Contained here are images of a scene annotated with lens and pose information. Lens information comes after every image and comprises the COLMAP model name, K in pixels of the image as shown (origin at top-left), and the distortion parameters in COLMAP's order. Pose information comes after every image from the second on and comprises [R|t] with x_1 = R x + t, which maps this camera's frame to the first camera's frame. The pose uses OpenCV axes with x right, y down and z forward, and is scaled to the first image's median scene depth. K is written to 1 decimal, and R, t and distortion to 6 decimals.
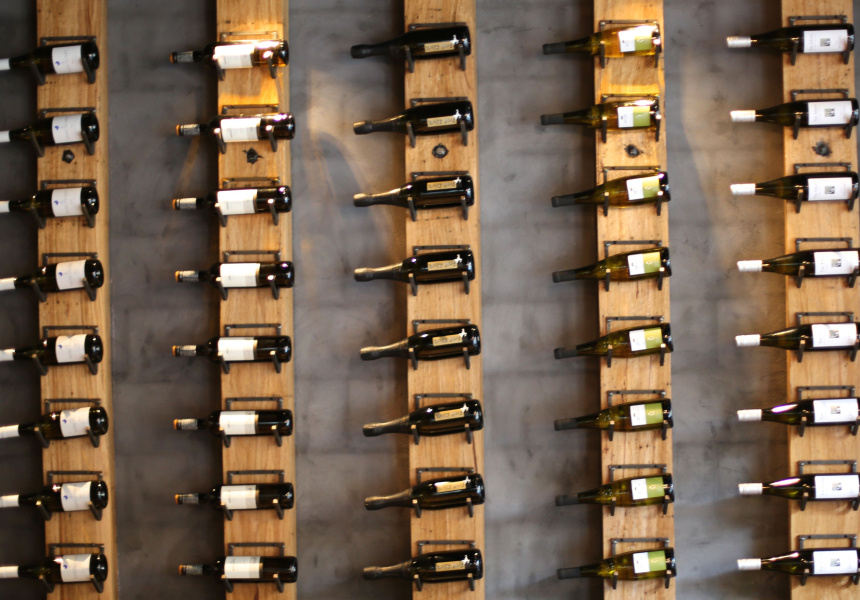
lens RADIAL K [[1500.3, 0, 473.6], [0, 1500.3, 281.3], [0, 0, 1]] dist [-0.137010, 0.117249]
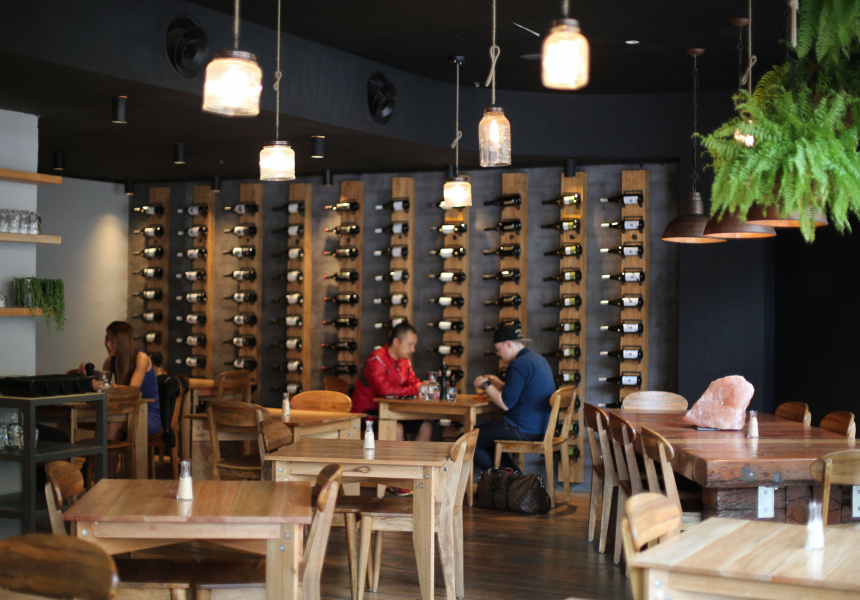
lens RADIAL K [[1270.4, 0, 480.8], [0, 1270.4, 299.7], [0, 0, 1]] dist [-0.119004, 0.024425]
pose [[0.919673, 0.026353, -0.391800, 0.917024], [-0.023025, 0.999648, 0.013190, 0.006519], [0.392010, -0.003109, 0.919956, -1.353698]]
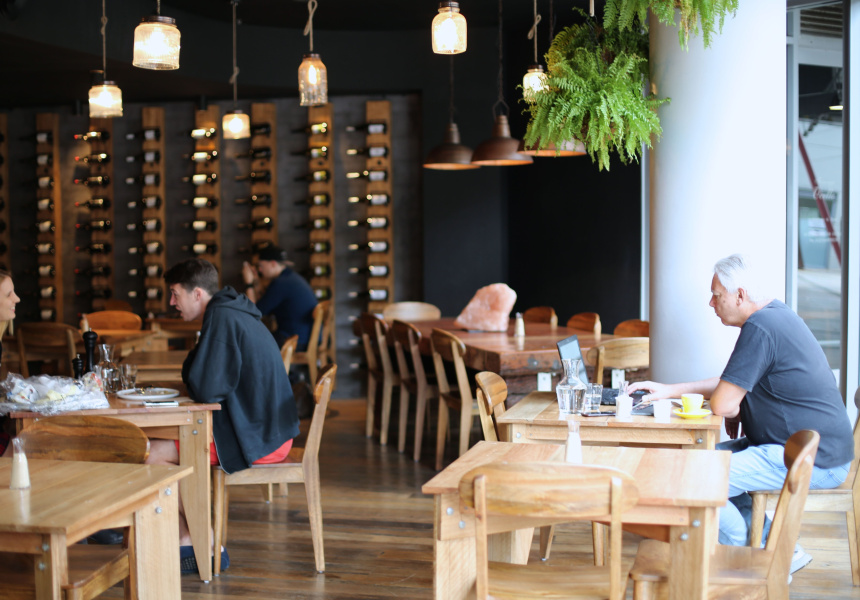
lens RADIAL K [[1270.4, 0, 480.8], [0, 1270.4, 299.7], [0, 0, 1]] dist [-0.119004, 0.024425]
pose [[0.988577, 0.018845, -0.149532, 0.842214], [-0.008344, 0.997474, 0.070541, 0.007810], [0.150484, -0.068488, 0.986237, -1.592452]]
